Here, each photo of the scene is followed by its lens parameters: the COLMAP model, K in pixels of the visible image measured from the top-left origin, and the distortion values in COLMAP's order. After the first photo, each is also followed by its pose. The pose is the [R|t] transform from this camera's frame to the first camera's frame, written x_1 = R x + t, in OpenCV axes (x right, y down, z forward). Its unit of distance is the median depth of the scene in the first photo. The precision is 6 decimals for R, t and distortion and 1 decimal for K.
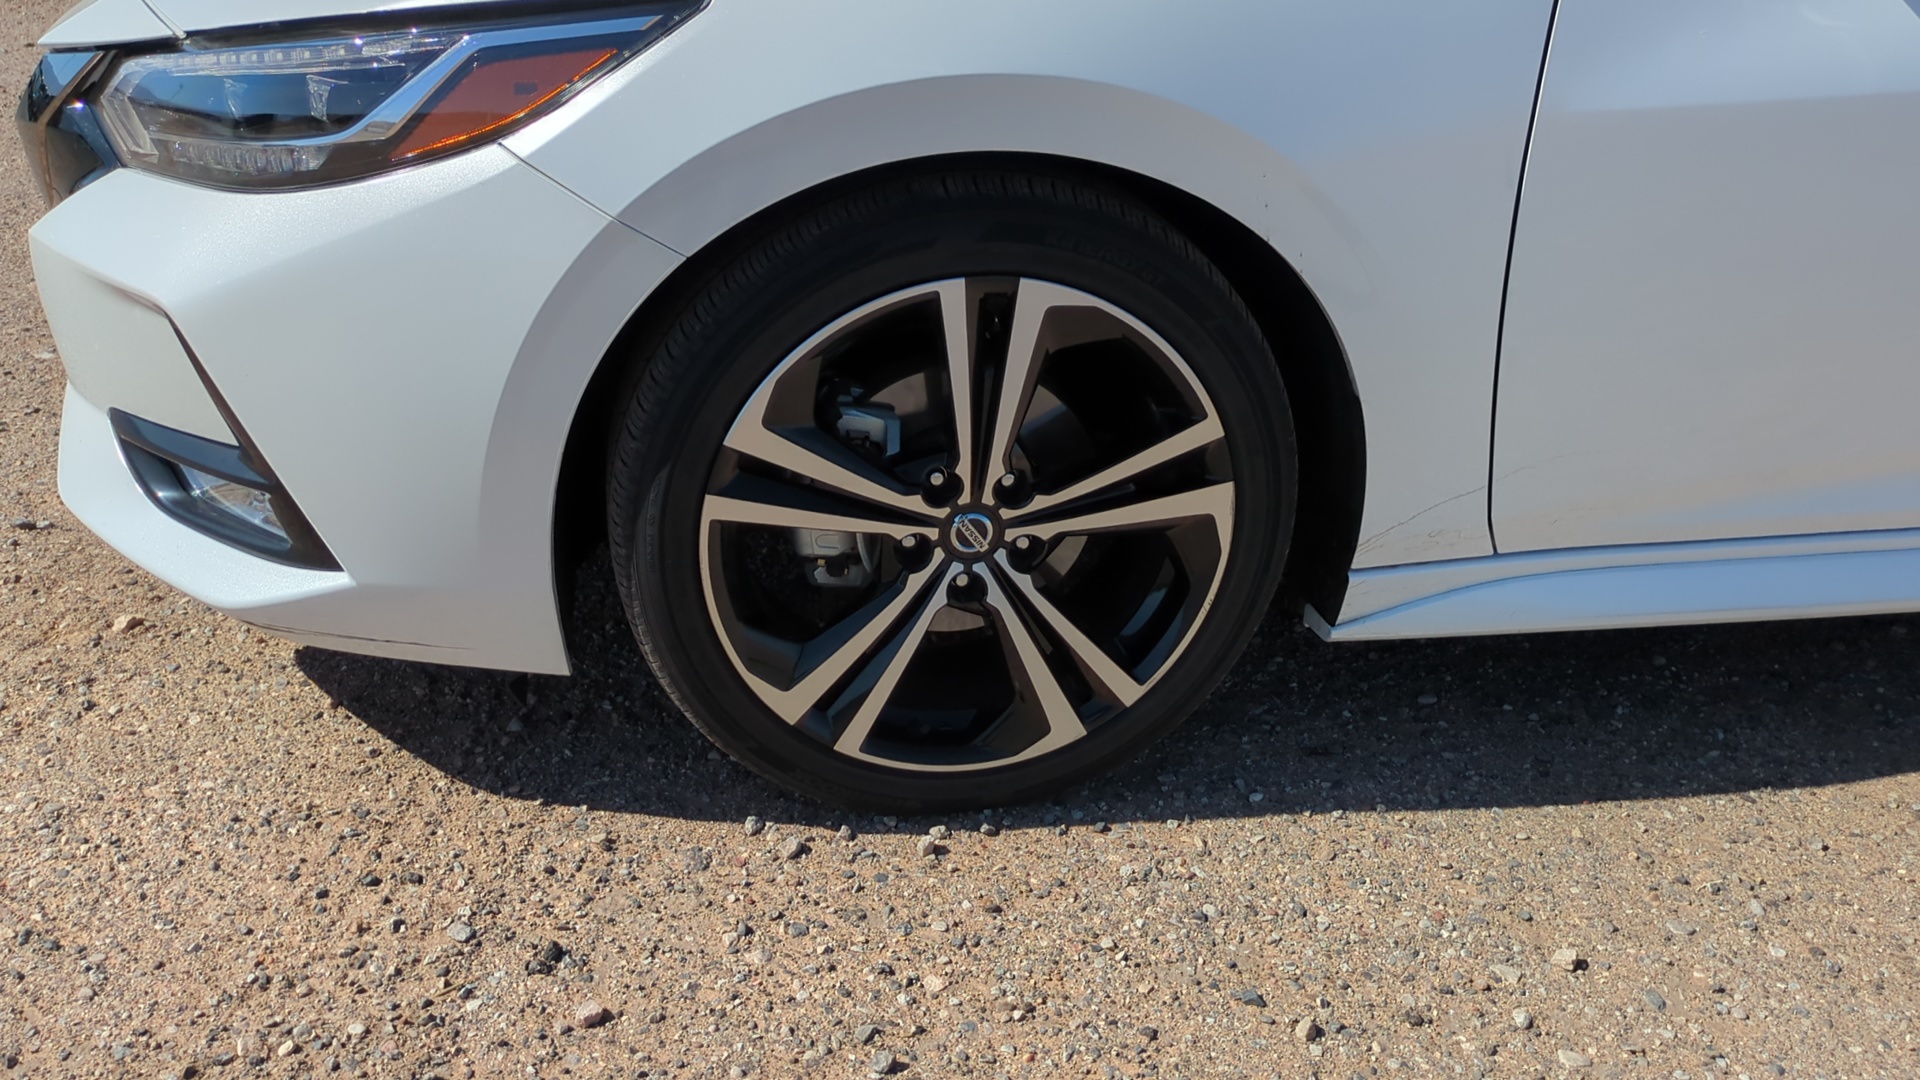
lens RADIAL K [[1629.5, 0, 965.2], [0, 1629.5, 537.2], [0, 0, 1]] dist [0.054804, -0.008998]
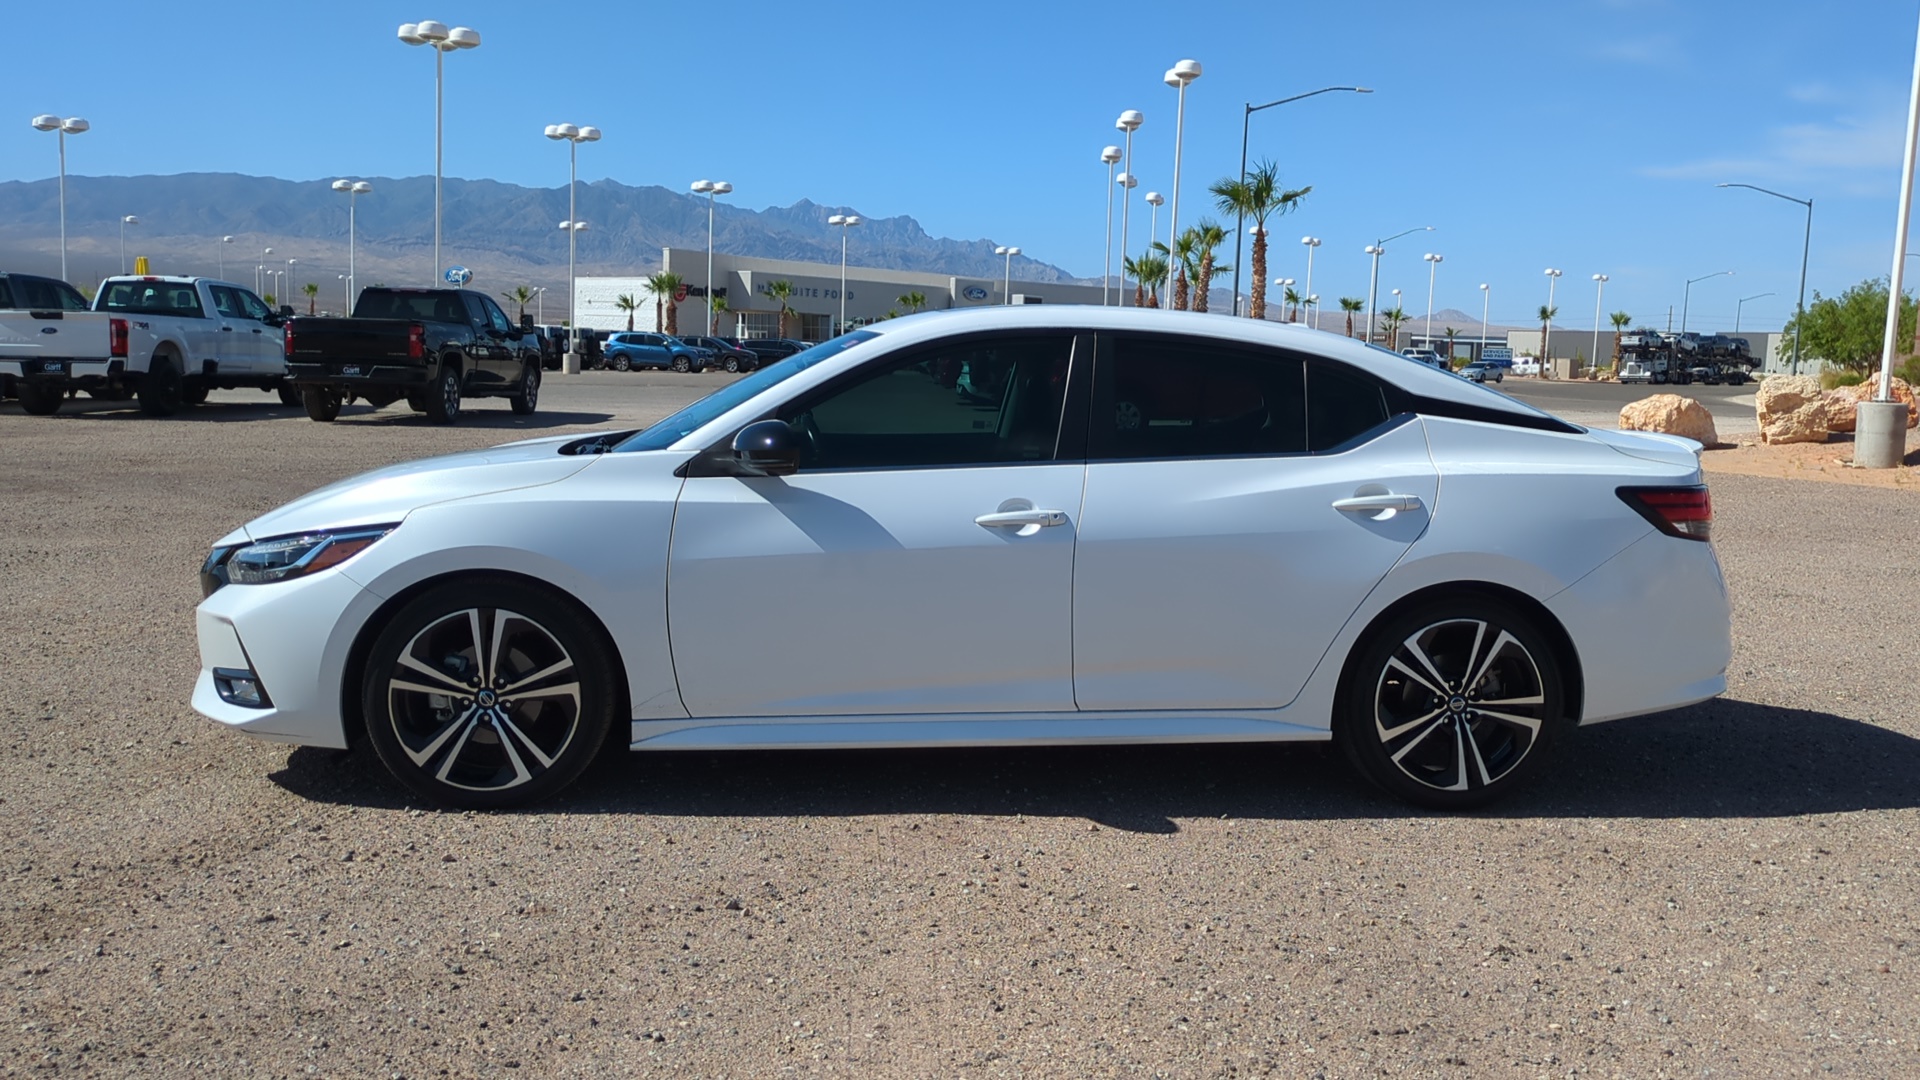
lens RADIAL K [[1652.6, 0, 969.0], [0, 1652.6, 527.2], [0, 0, 1]] dist [0.061013, -0.074039]
pose [[0.995819, -0.010500, -0.090739, 1.131786], [-0.020527, 0.942238, -0.334313, 0.681701], [0.089008, 0.334778, 0.938084, -1.803009]]
